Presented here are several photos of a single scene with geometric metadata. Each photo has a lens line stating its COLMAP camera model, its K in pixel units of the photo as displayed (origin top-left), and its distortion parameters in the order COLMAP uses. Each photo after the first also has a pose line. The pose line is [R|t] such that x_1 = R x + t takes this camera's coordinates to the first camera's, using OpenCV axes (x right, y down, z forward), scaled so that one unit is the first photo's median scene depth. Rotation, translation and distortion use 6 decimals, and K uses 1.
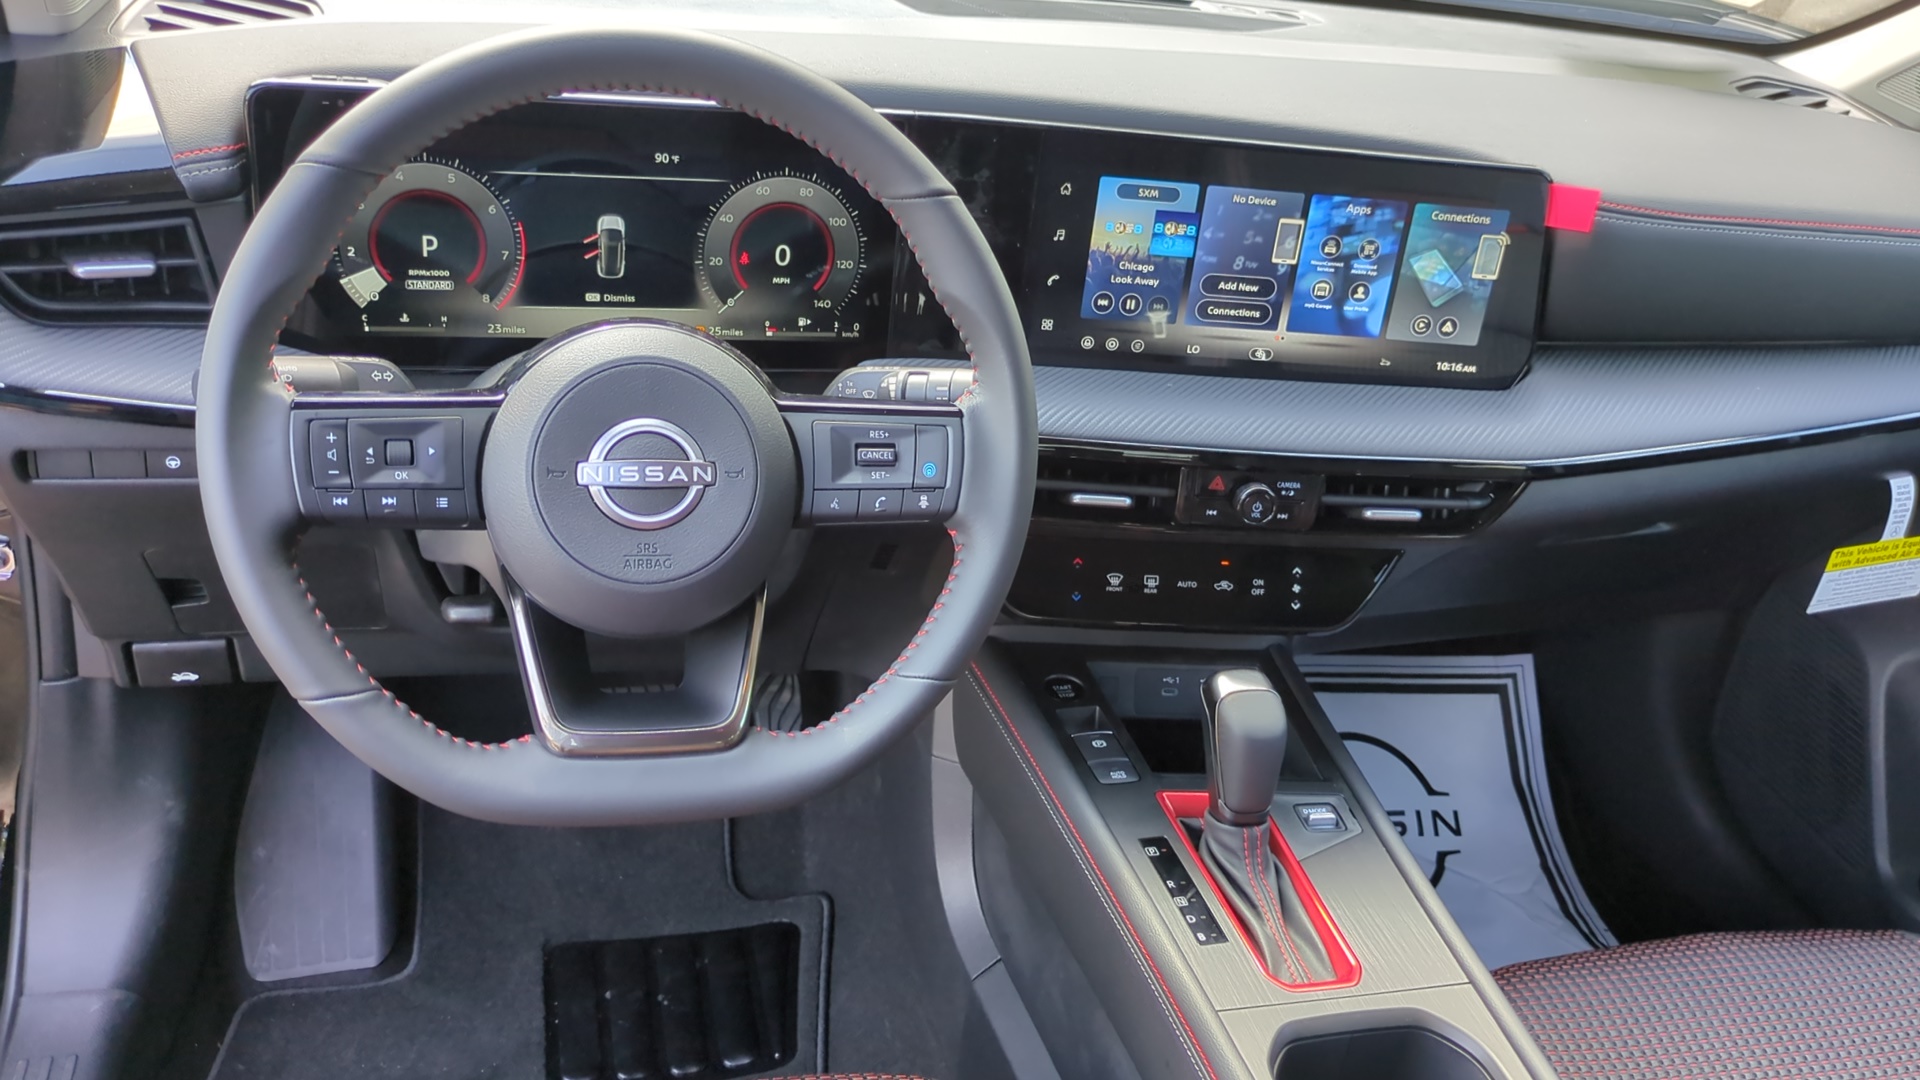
lens RADIAL K [[1428.9, 0, 960.0], [0, 1428.9, 540.0], [0, 0, 1]] dist [-0.054605, 0.001422]
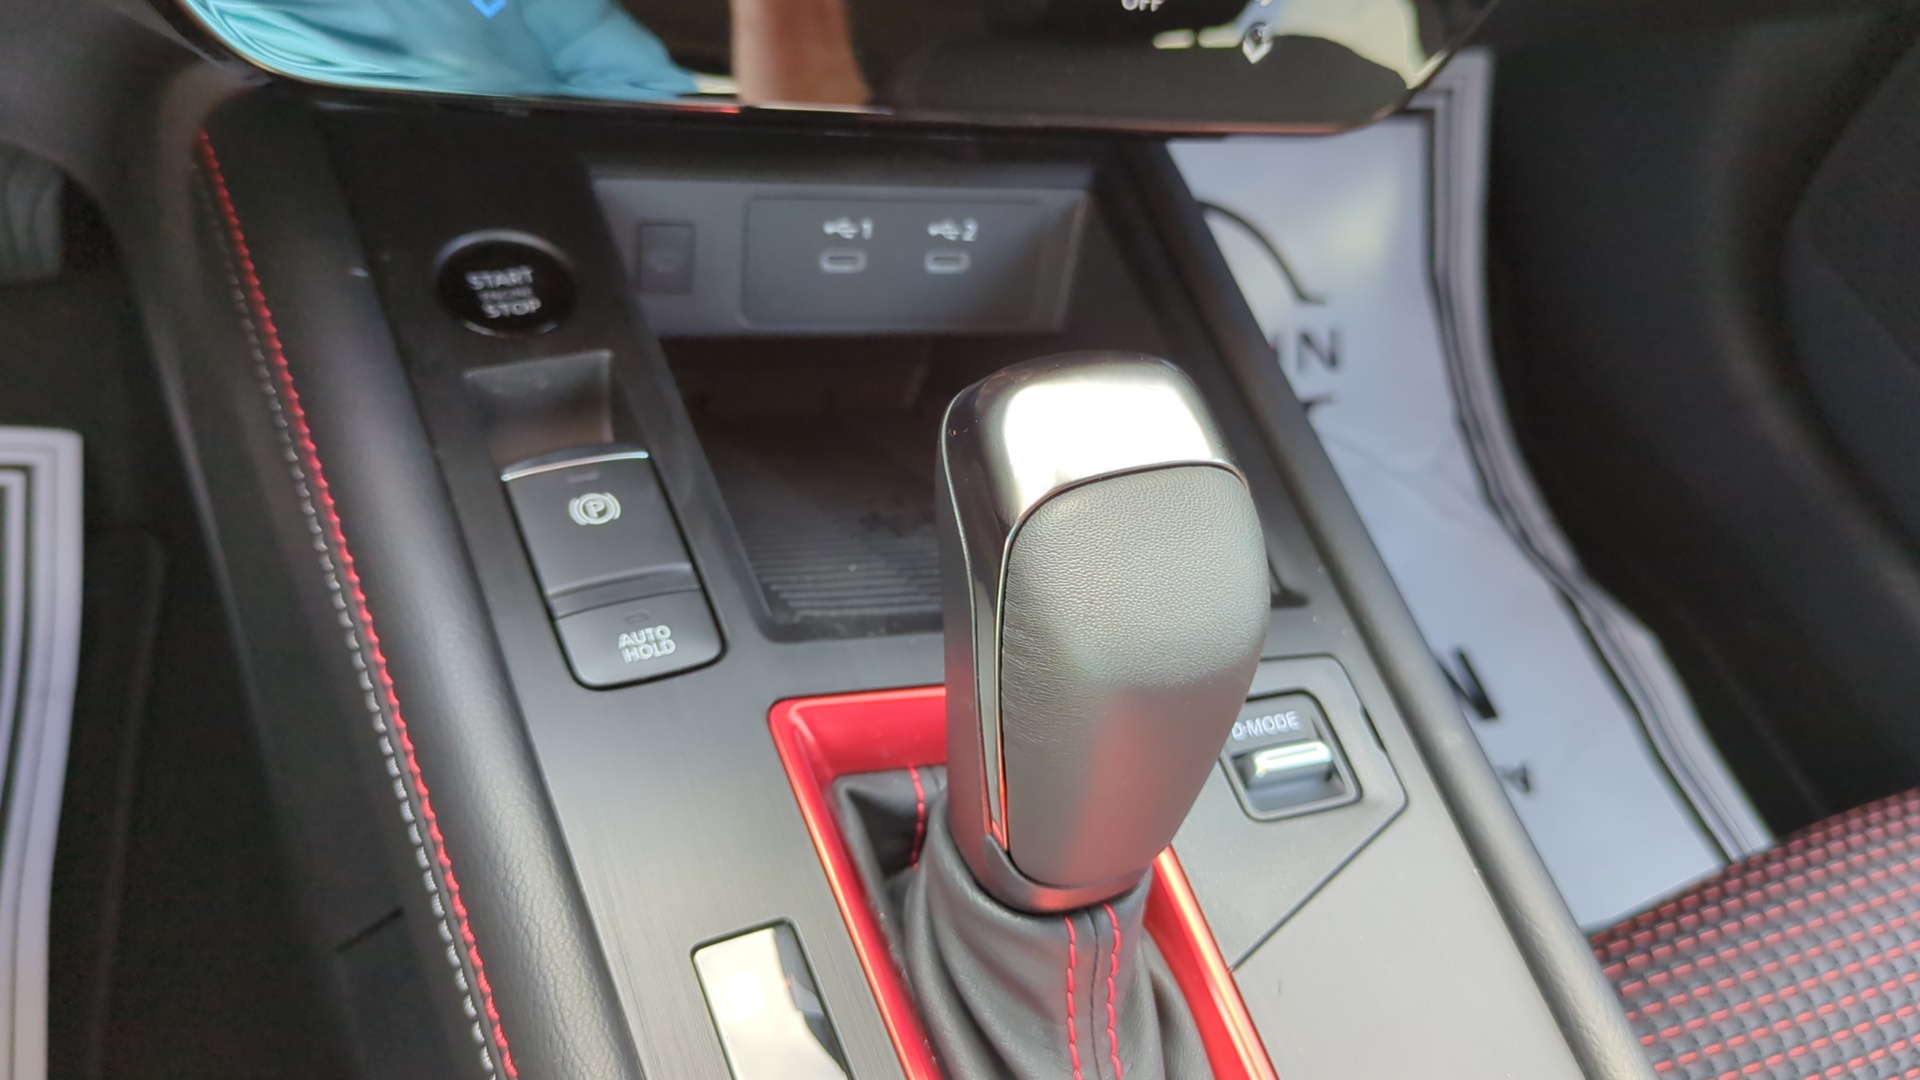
lens RADIAL K [[1428.9, 0, 960.0], [0, 1428.9, 540.0], [0, 0, 1]] dist [-0.054605, 0.001422]
pose [[0.980912, -0.036079, 0.191076, 0.130198], [-0.056093, 0.888363, 0.455702, 0.007863], [-0.186186, -0.457722, 0.869382, 0.811487]]
